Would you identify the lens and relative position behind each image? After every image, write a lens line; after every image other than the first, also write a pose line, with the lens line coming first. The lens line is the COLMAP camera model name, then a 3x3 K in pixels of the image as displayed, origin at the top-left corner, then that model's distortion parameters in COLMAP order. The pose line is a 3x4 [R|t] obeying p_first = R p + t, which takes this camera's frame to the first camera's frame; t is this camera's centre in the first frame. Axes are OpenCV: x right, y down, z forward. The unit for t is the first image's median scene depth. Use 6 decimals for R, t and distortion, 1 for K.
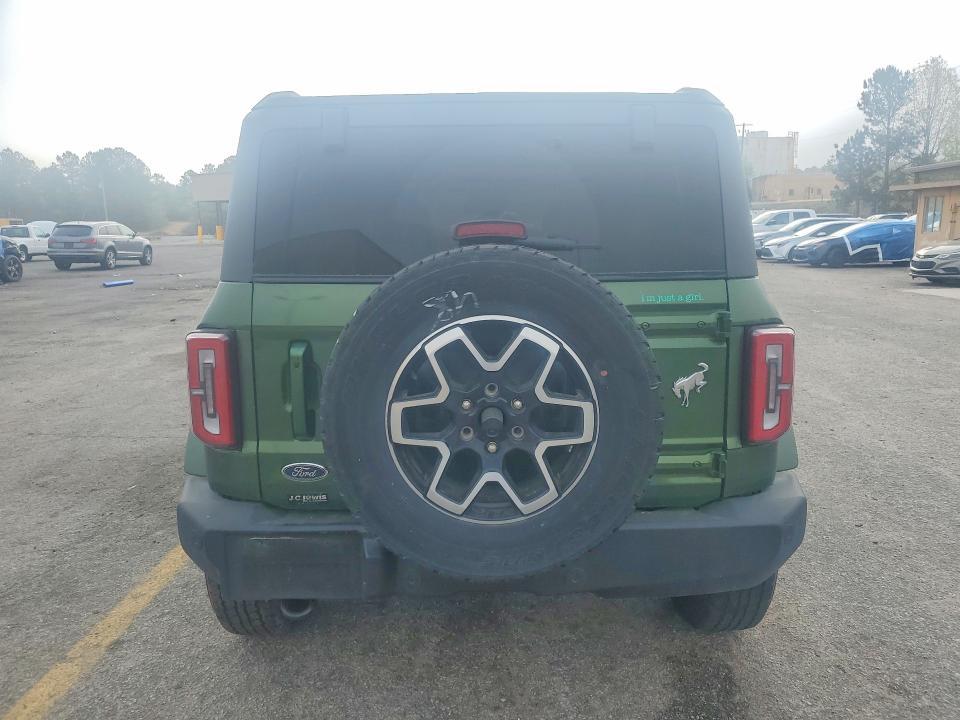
lens RADIAL K [[771.5, 0, 480.0], [0, 771.5, 360.0], [0, 0, 1]] dist [-0.008230, 0.054175]
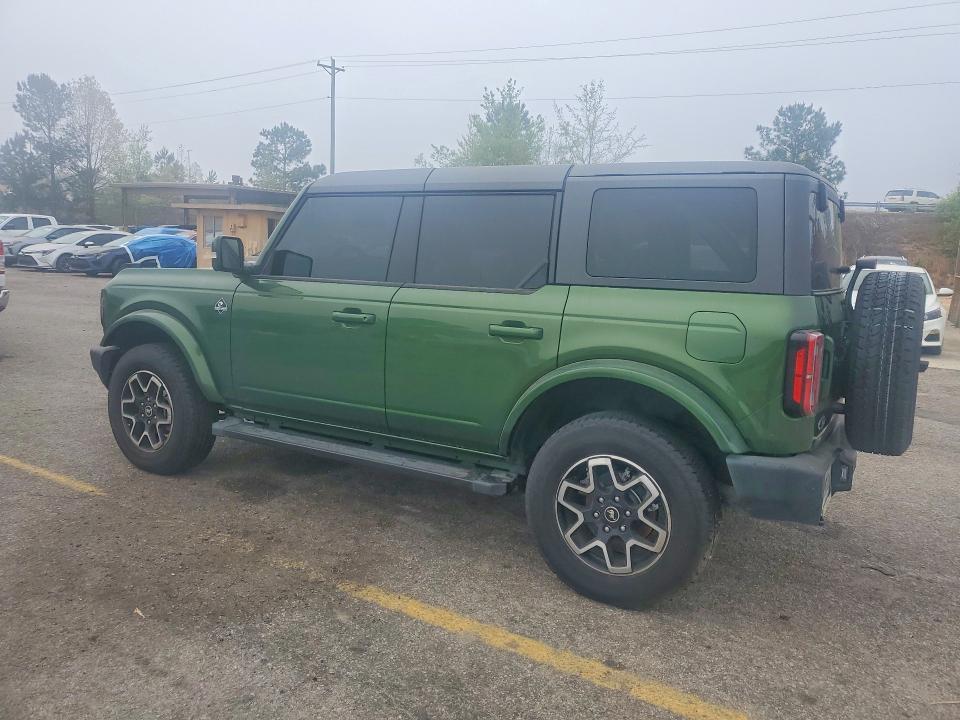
lens RADIAL K [[771.5, 0, 480.0], [0, 771.5, 360.0], [0, 0, 1]] dist [-0.008230, 0.054175]
pose [[0.485380, -0.091159, 0.869538, -0.101503], [0.099728, 0.993831, 0.048520, -0.006665], [-0.868597, 0.063167, 0.491477, 0.046283]]
